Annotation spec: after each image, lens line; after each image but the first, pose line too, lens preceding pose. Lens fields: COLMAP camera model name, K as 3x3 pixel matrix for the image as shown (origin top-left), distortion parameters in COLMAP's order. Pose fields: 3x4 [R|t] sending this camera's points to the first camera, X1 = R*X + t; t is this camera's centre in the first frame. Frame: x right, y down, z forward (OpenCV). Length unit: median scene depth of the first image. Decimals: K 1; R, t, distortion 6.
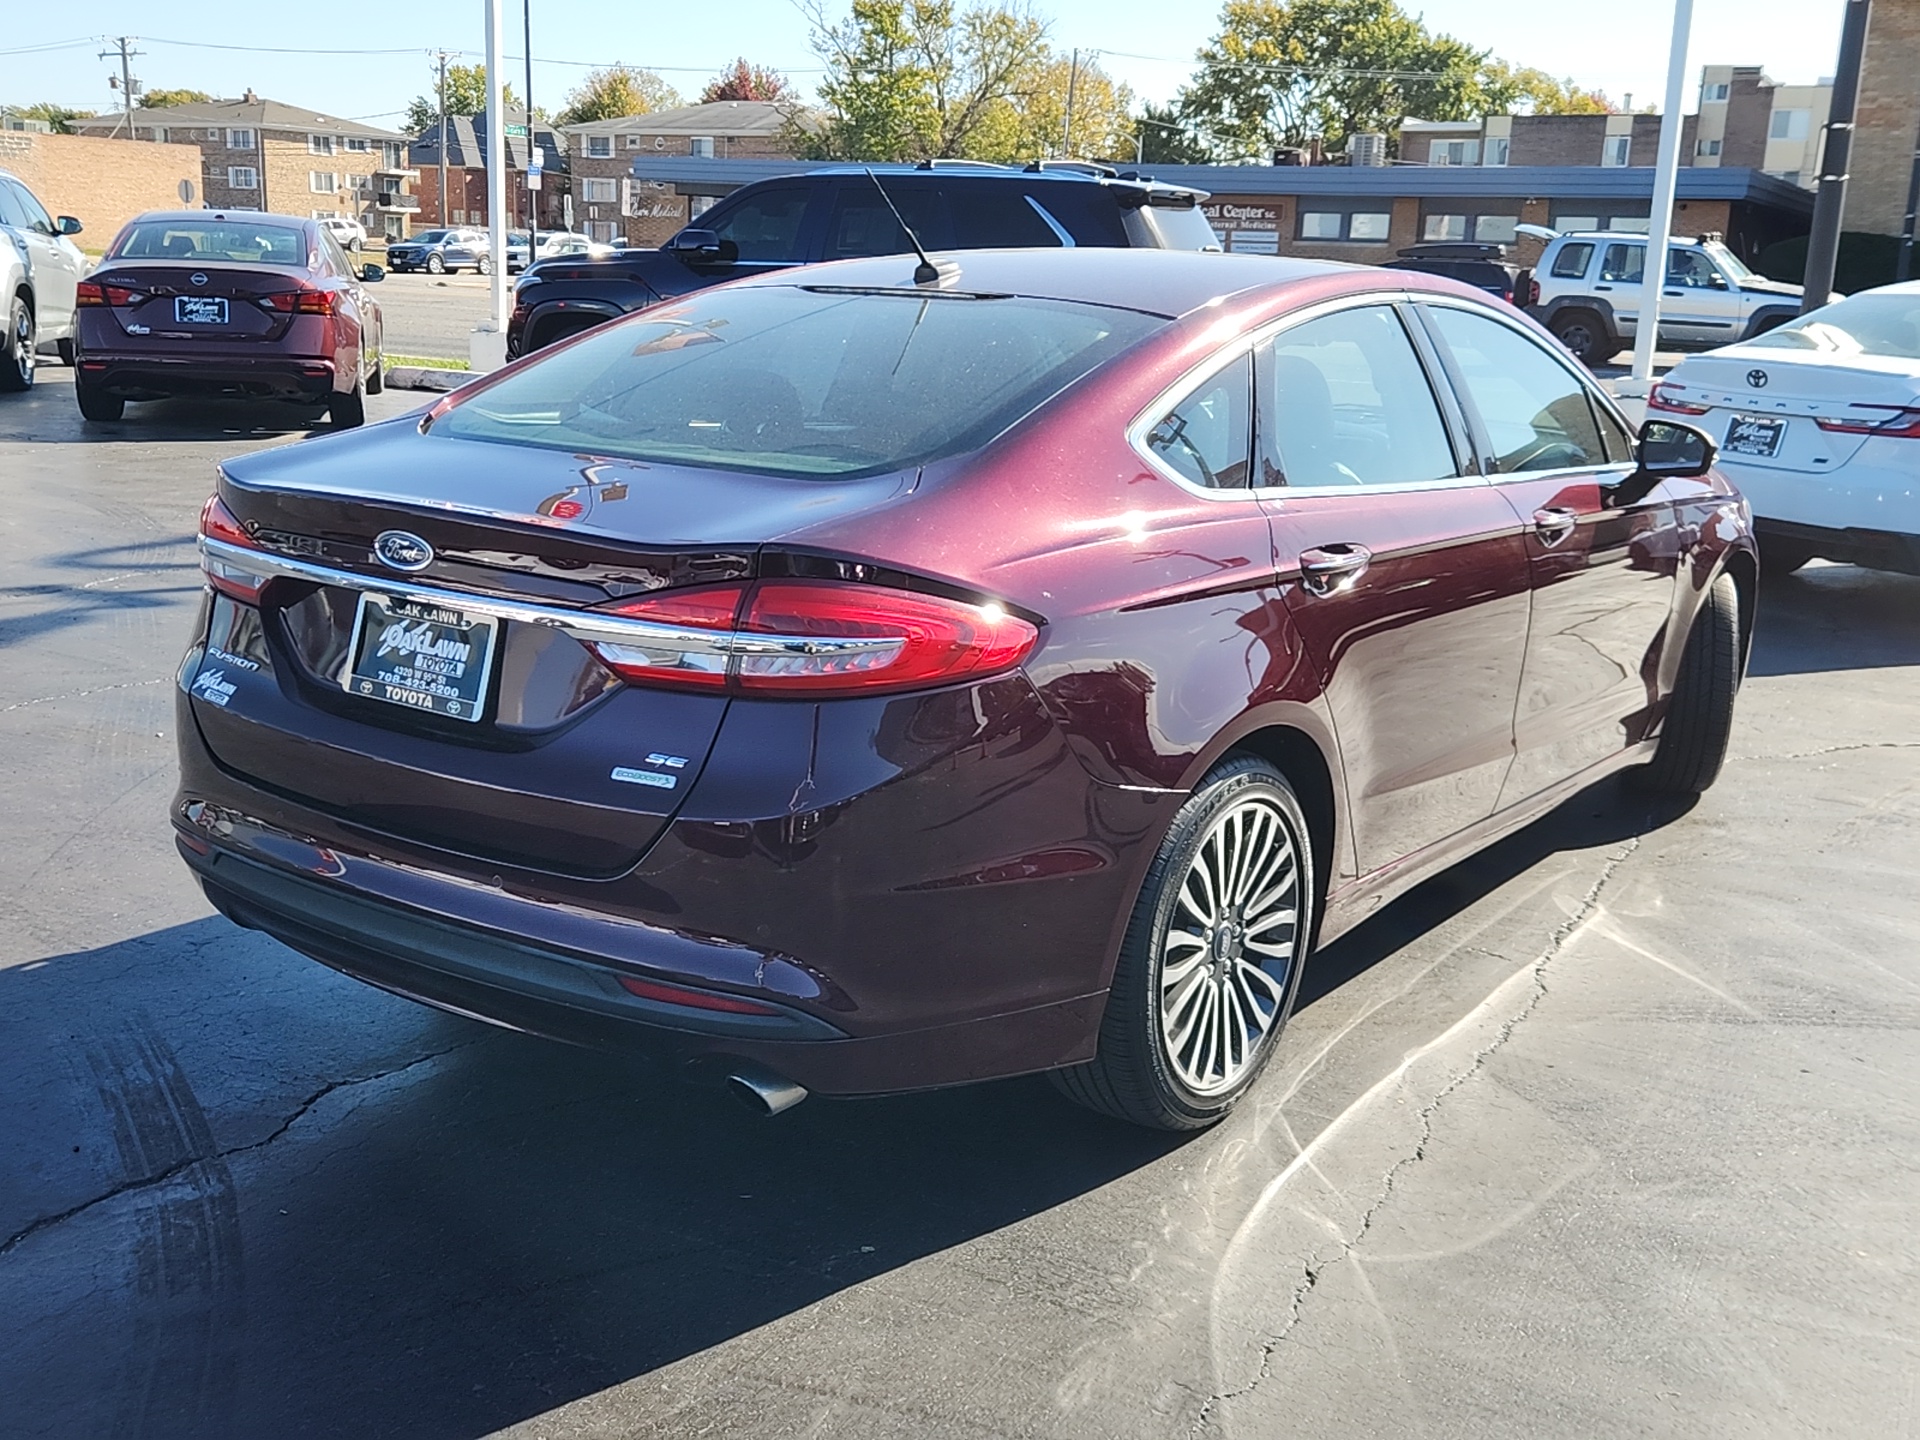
lens RADIAL K [[1940.3, 0, 958.4], [0, 1940.3, 745.7], [0, 0, 1]] dist [0.117954, -0.150686]
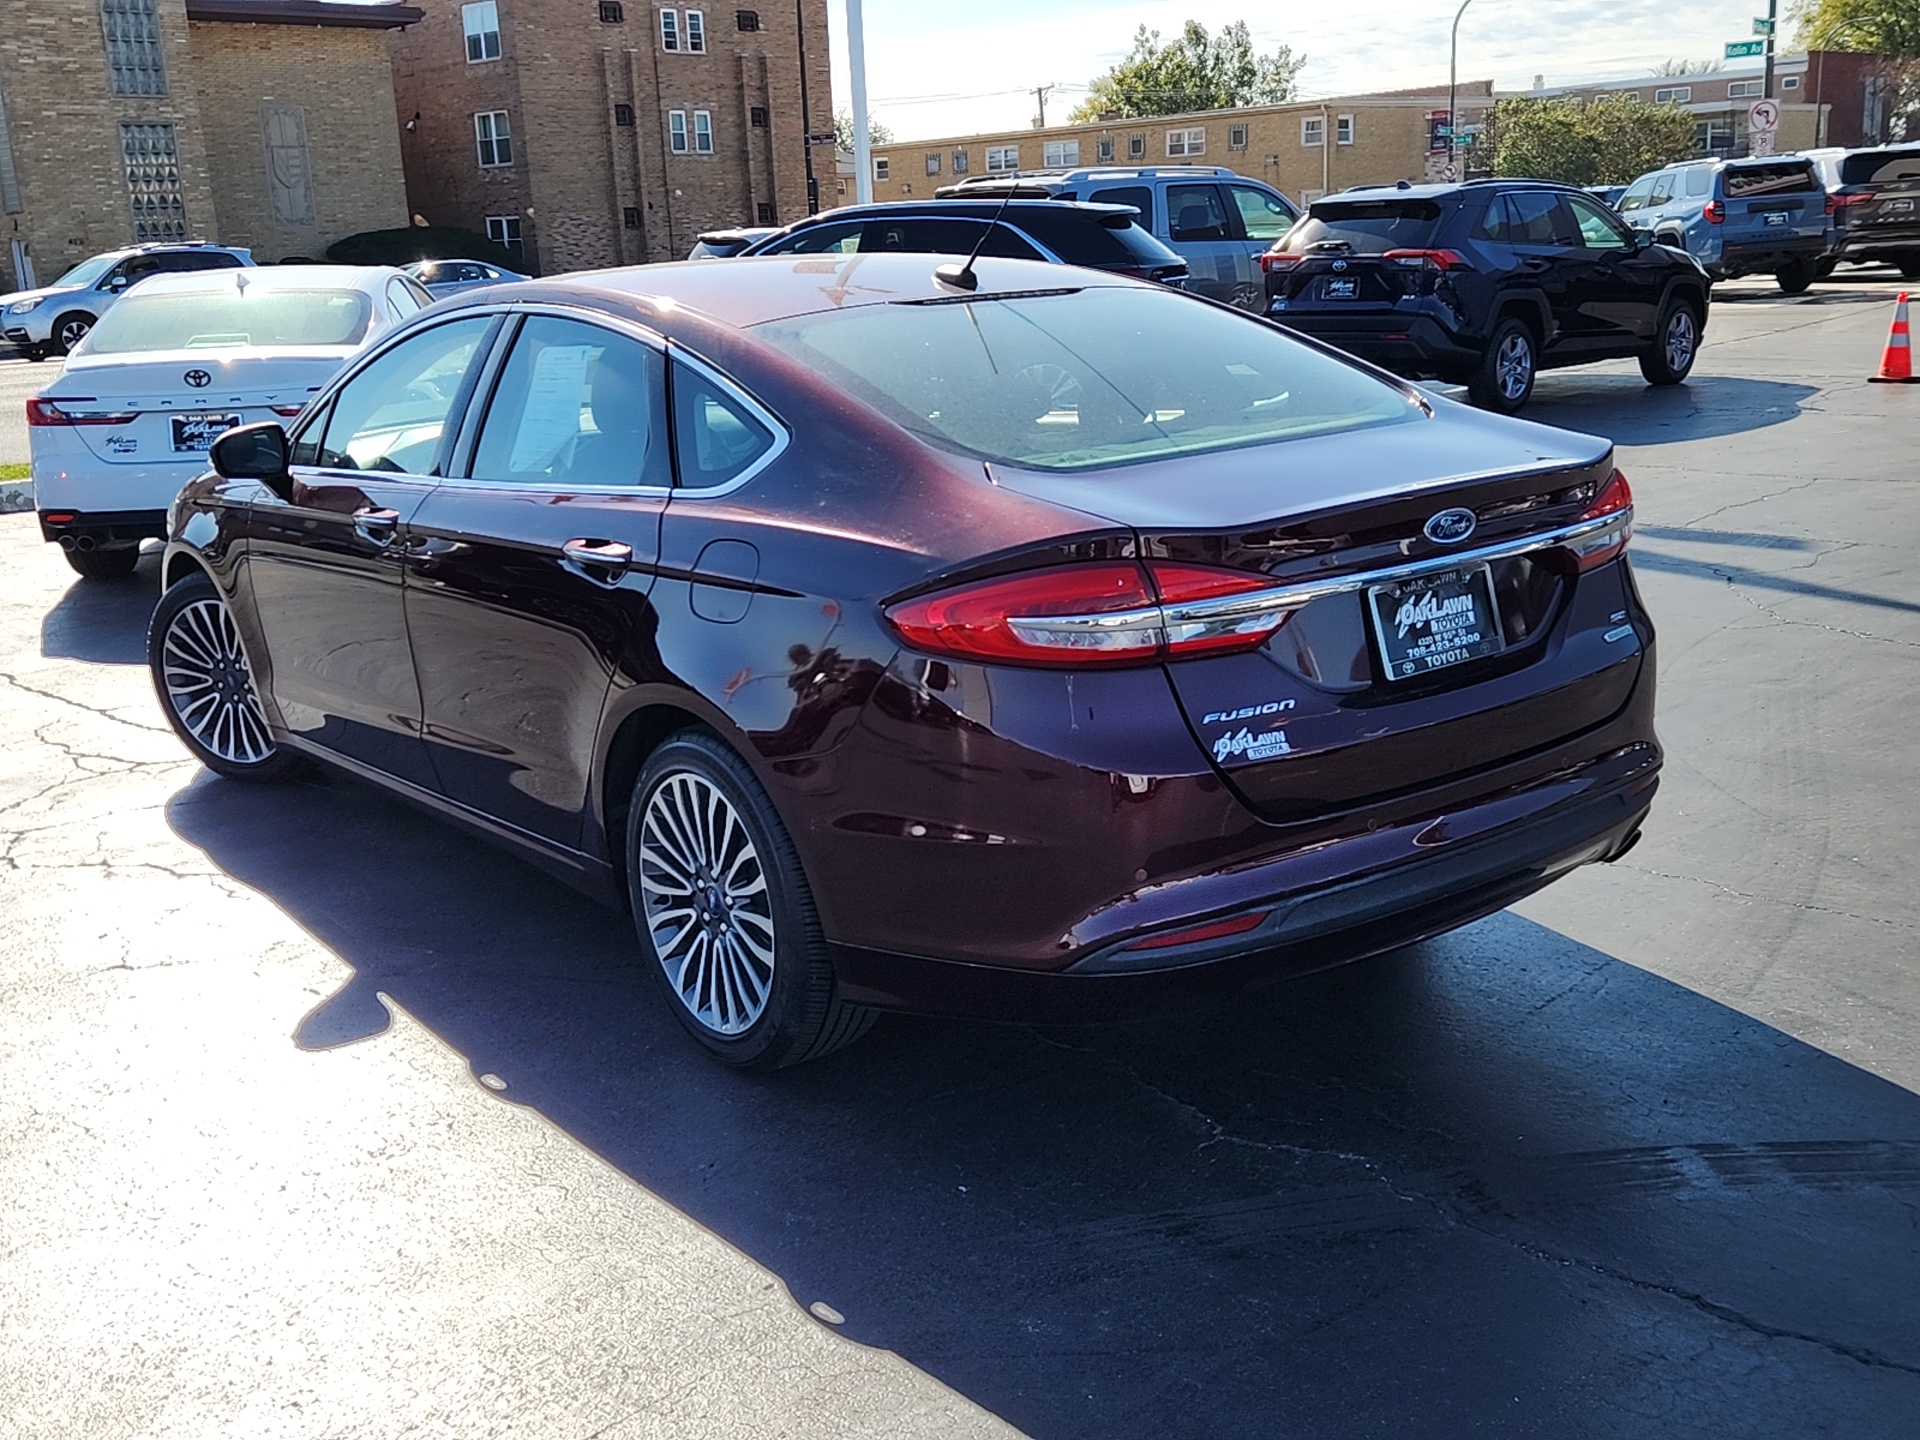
lens RADIAL K [[1977.1, 0, 960.0], [0, 1977.1, 720.0], [0, 0, 1]] dist [0.102673, -0.196204]
pose [[0.279696, -0.274178, 0.920107, -1.098646], [0.289424, 0.937852, 0.191486, -0.225014], [-0.915425, 0.212743, 0.341667, 0.679466]]
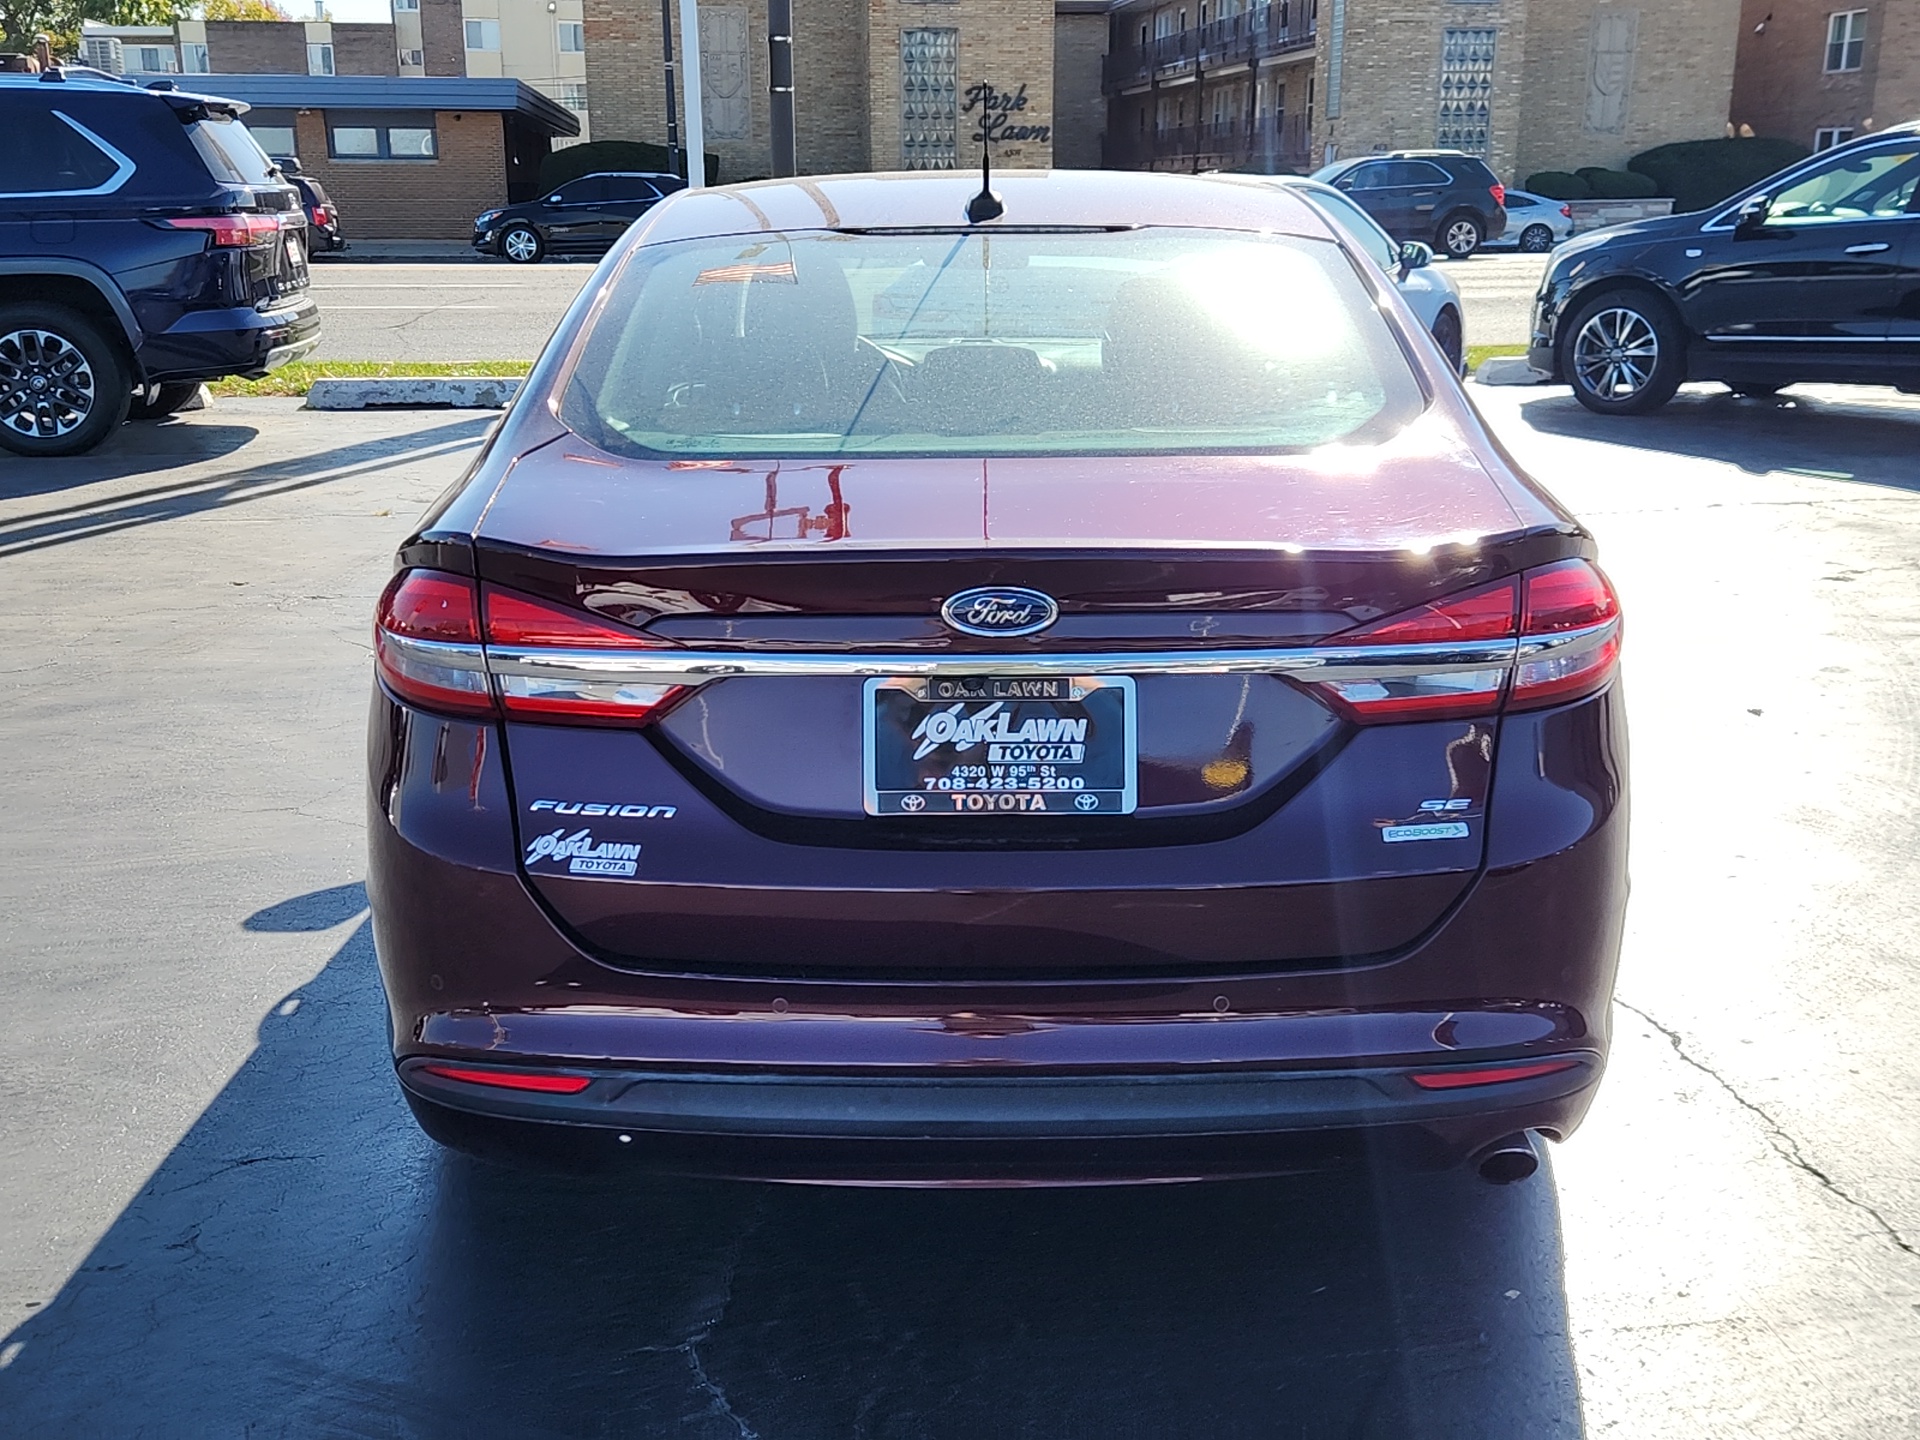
lens RADIAL K [[1940.3, 0, 958.4], [0, 1940.3, 745.7], [0, 0, 1]] dist [0.117954, -0.150686]
pose [[0.816372, -0.196132, 0.543203, -0.542461], [0.173457, 0.980411, 0.093308, -0.092806], [-0.550863, 0.018048, 0.834401, 0.295564]]
